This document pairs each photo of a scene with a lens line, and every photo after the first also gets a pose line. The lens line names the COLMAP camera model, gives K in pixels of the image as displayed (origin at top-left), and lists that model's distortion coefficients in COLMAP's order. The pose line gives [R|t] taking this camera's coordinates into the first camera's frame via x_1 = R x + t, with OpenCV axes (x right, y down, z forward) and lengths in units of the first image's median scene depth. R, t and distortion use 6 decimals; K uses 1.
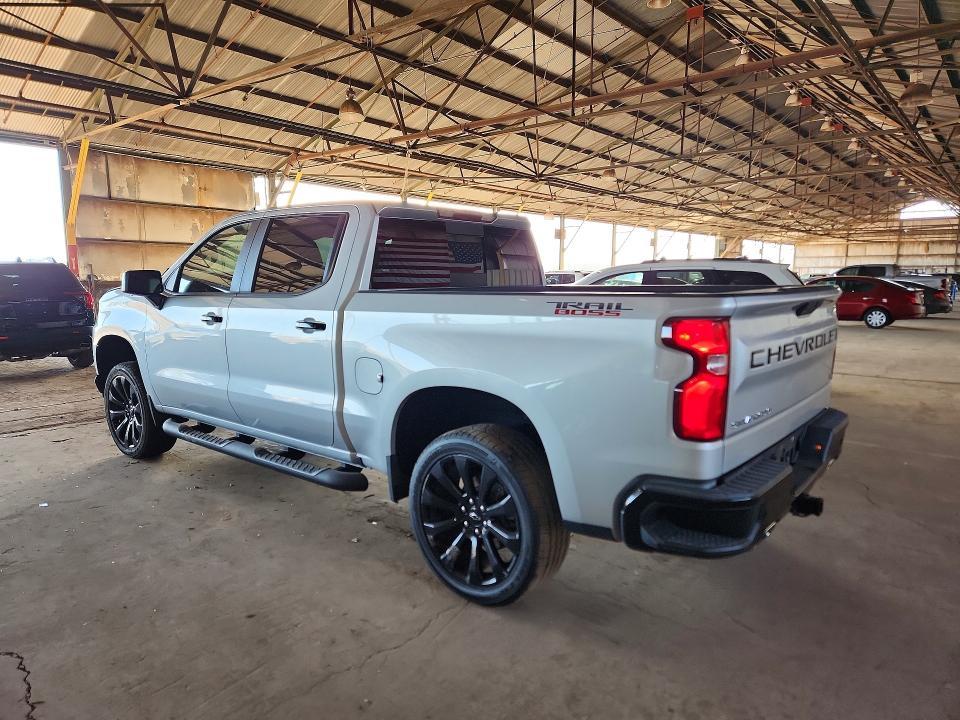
lens RADIAL K [[652.7, 0, 487.0], [0, 652.7, 361.4], [0, 0, 1]] dist [0.002991, 0.001838]
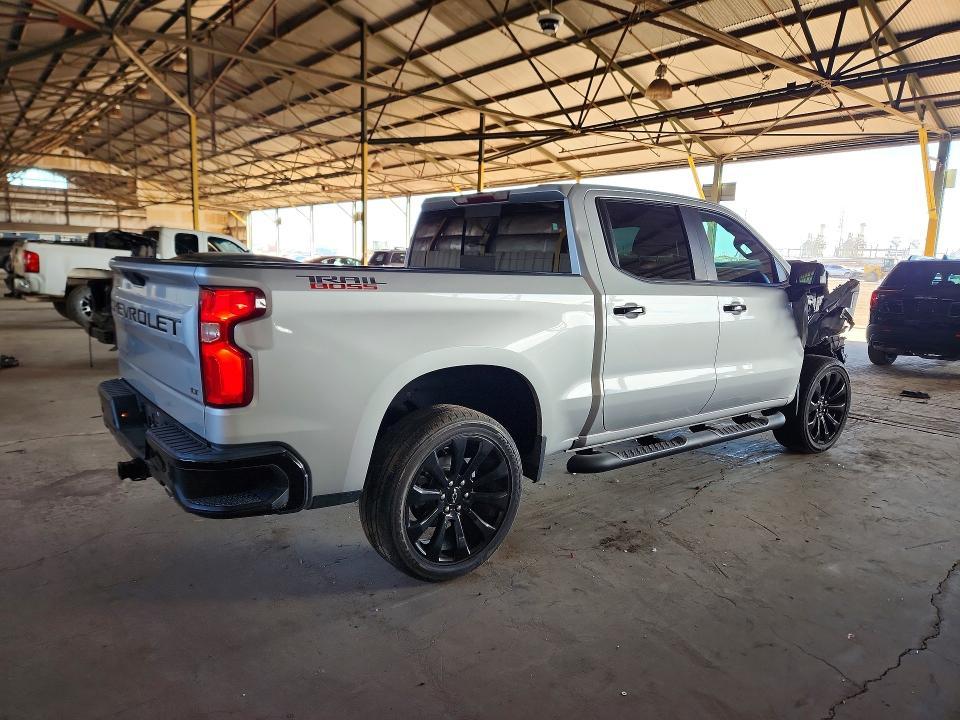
lens RADIAL K [[652.7, 0, 487.0], [0, 652.7, 361.4], [0, 0, 1]] dist [0.002991, 0.001838]
pose [[-0.208652, 0.136700, -0.968389, 0.925256], [-0.150162, 0.973964, 0.169841, -0.140304], [0.966393, 0.180853, -0.182692, 1.162311]]
